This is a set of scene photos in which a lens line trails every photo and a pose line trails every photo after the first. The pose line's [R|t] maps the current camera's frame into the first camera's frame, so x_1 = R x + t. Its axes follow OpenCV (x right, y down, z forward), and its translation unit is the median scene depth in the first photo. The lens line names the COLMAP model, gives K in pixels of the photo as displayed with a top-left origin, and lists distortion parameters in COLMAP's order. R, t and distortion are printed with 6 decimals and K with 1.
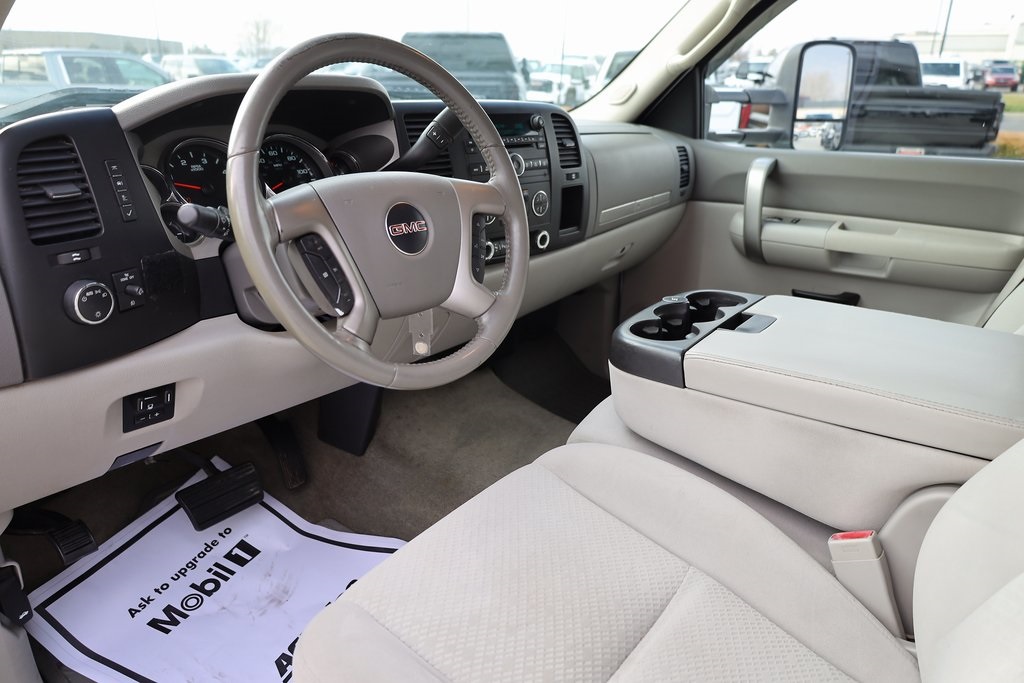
lens RADIAL K [[698.6, 0, 513.6], [0, 698.6, 344.3], [0, 0, 1]] dist [-0.010260, -0.002203]
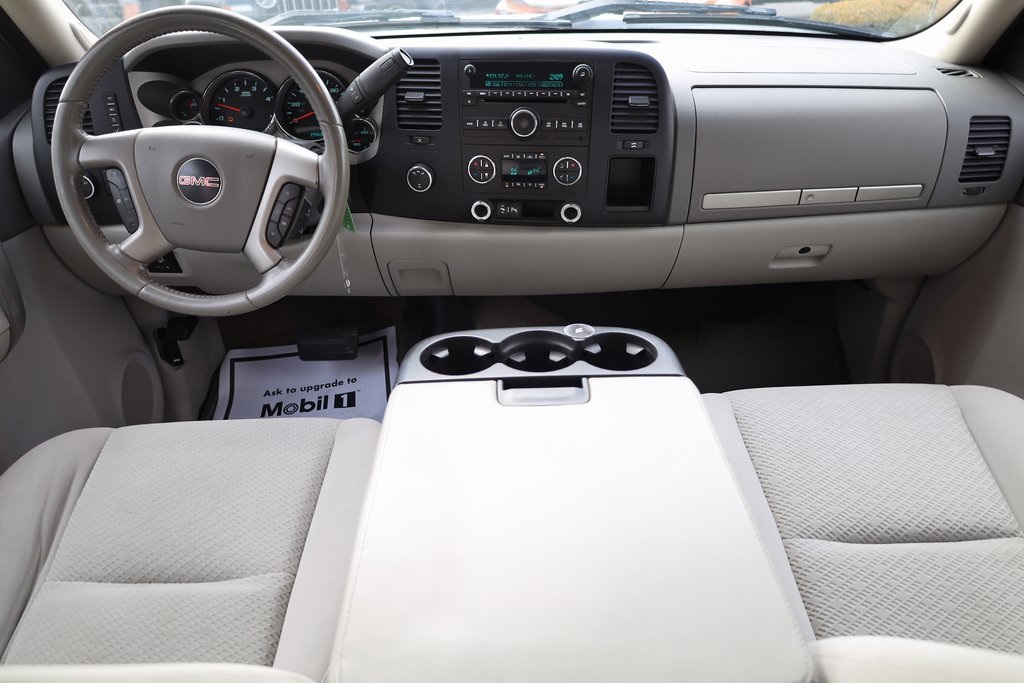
lens RADIAL K [[698.6, 0, 513.6], [0, 698.6, 344.3], [0, 0, 1]] dist [-0.010260, -0.002203]
pose [[0.614288, 0.381546, -0.690704, 0.665594], [-0.248260, 0.924326, 0.289806, -0.234823], [0.749011, -0.006550, 0.662526, 0.377393]]
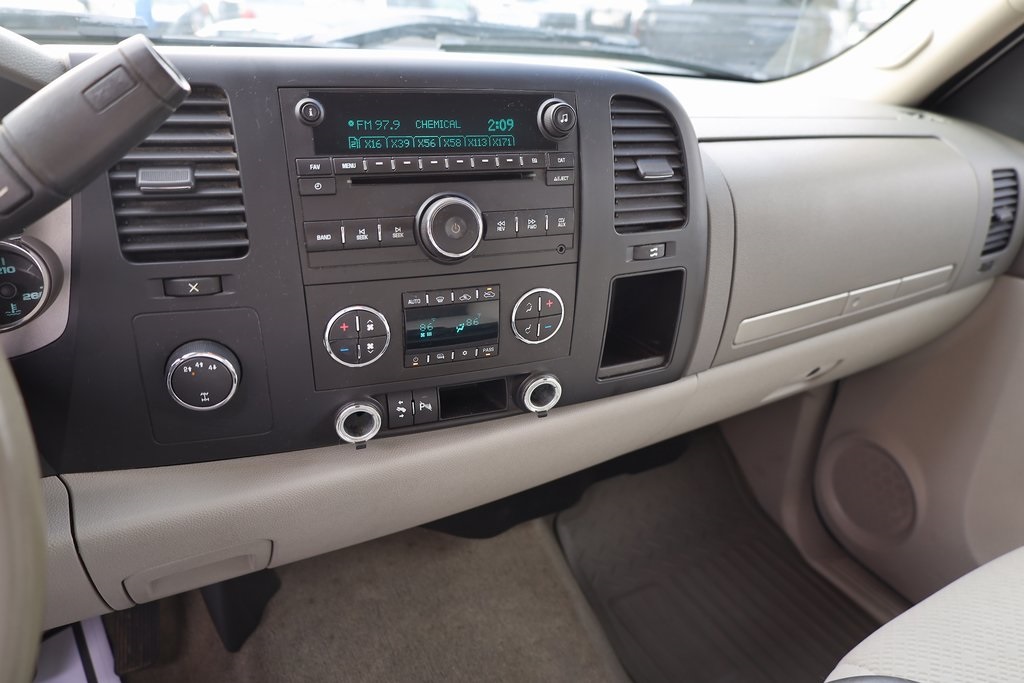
lens RADIAL K [[698.6, 0, 513.6], [0, 698.6, 344.3], [0, 0, 1]] dist [-0.010260, -0.002203]
pose [[0.914631, 0.200335, -0.351164, 0.172460], [-0.171602, 0.978840, 0.111467, -0.226505], [0.366064, -0.041691, 0.929655, 0.603540]]
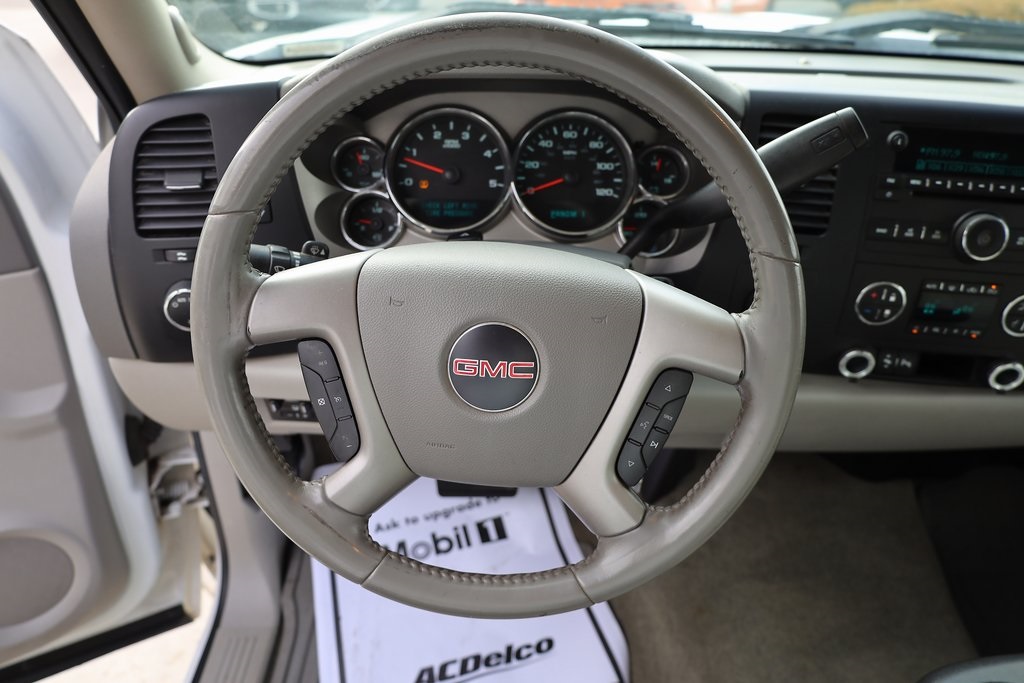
lens RADIAL K [[698.6, 0, 513.6], [0, 698.6, 344.3], [0, 0, 1]] dist [-0.010260, -0.002203]
pose [[0.629790, 0.419208, -0.653933, 0.142413], [-0.291496, 0.907890, 0.301274, -0.223197], [0.719996, 0.000880, 0.693978, 0.370876]]
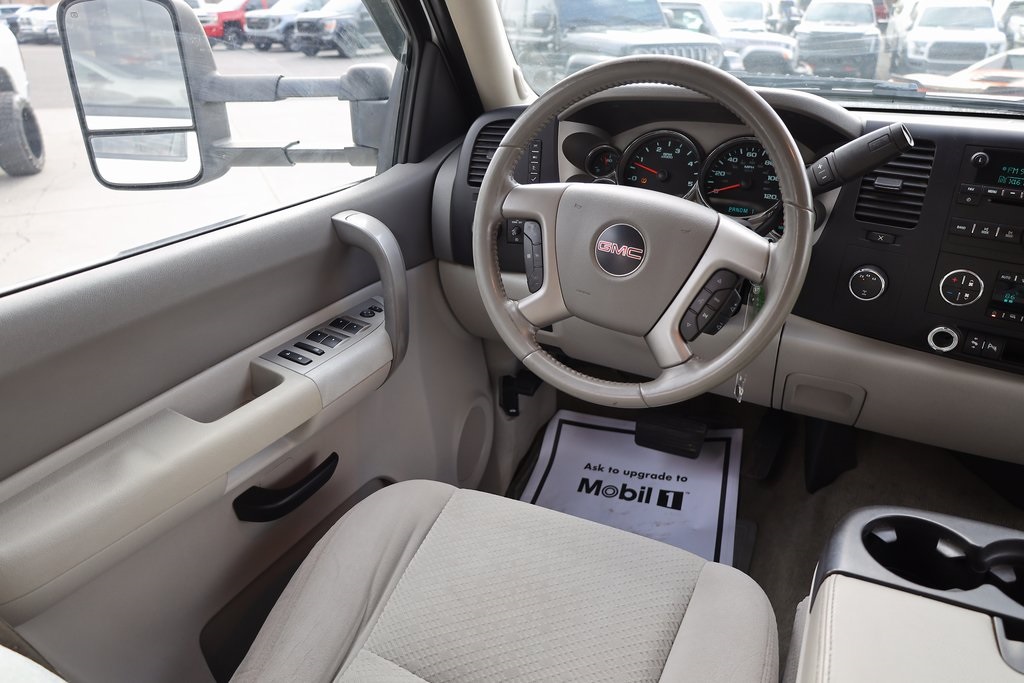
lens RADIAL K [[698.6, 0, 513.6], [0, 698.6, 344.3], [0, 0, 1]] dist [-0.010260, -0.002203]
pose [[0.196960, 0.413798, -0.888807, 0.477530], [-0.338030, 0.879638, 0.334623, -0.204197], [0.920295, 0.234536, 0.313130, 0.348401]]
